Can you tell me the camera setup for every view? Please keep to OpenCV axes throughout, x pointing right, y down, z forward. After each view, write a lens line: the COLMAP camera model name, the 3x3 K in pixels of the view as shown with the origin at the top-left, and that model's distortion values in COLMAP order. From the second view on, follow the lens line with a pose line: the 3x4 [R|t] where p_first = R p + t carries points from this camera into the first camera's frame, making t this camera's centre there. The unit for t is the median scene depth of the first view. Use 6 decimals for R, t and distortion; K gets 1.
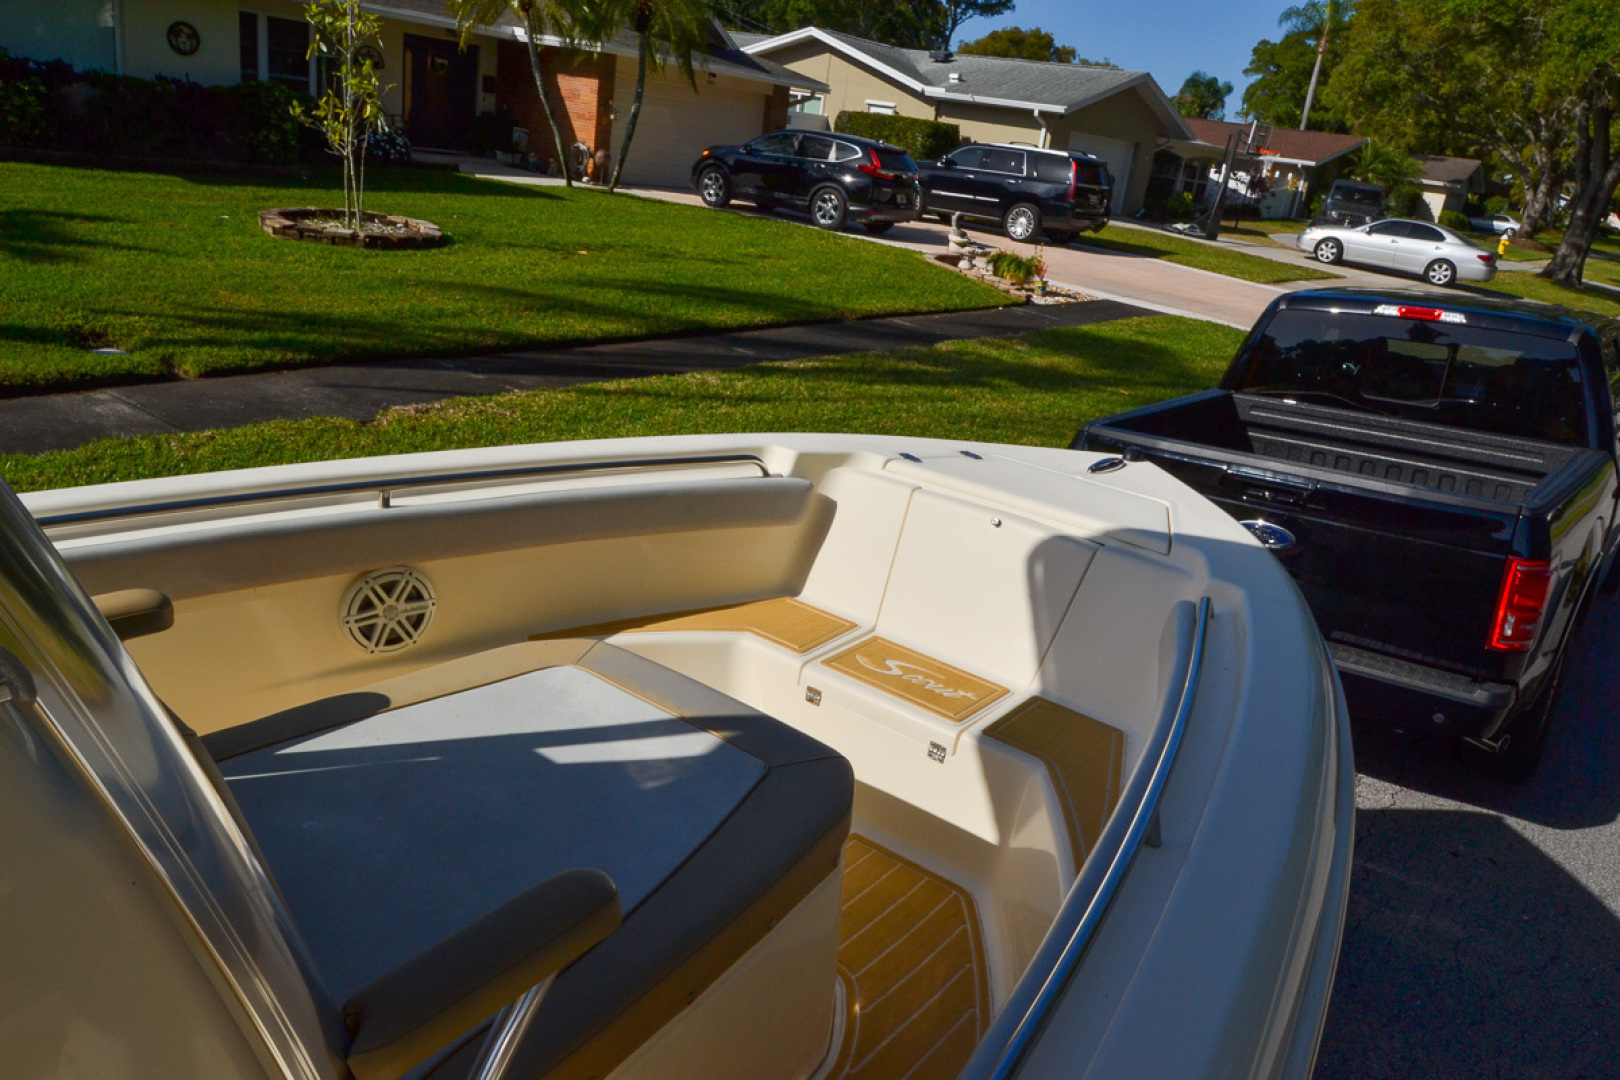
lens RADIAL K [[1199.1, 0, 813.6], [0, 1199.1, 562.3], [0, 0, 1]] dist [0.027067, -0.016402]
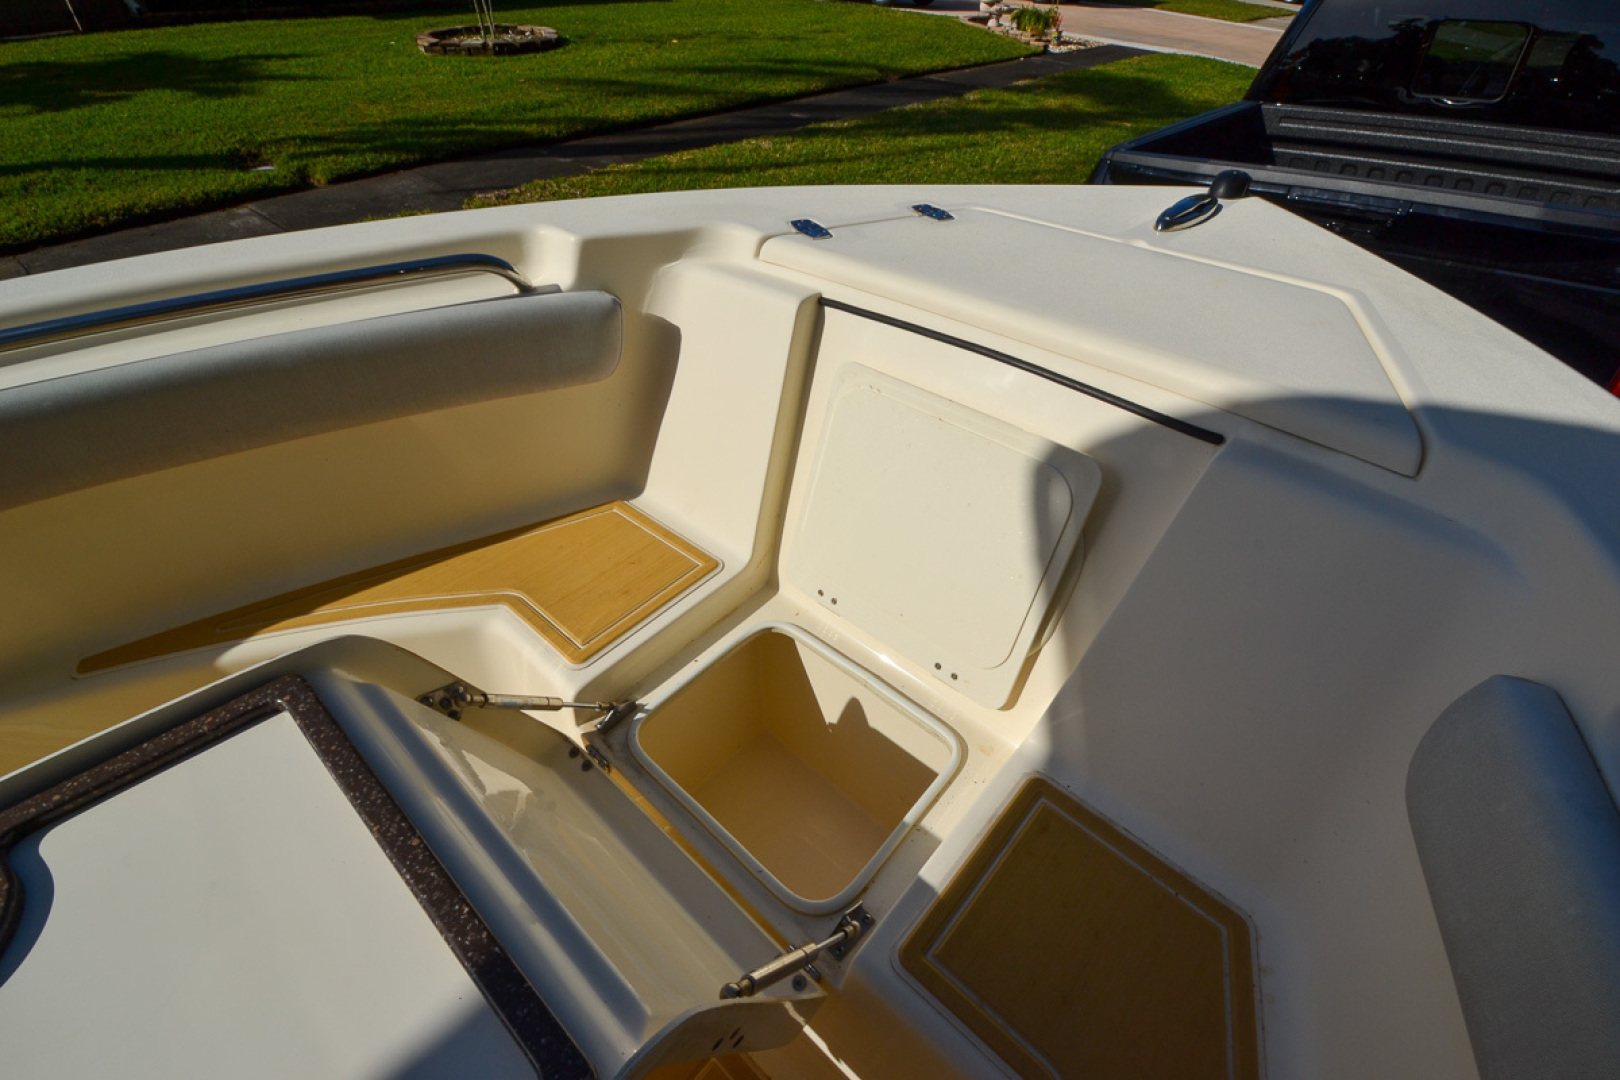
lens RADIAL K [[724.4, 0, 811.6], [0, 724.4, 556.9], [0, 0, 1]] dist [0.000540, -0.012791]
pose [[0.991893, -0.027459, -0.124077, 0.025034], [0.069684, 0.934020, 0.350358, -0.013735], [0.106270, -0.356164, 0.928361, 0.140355]]
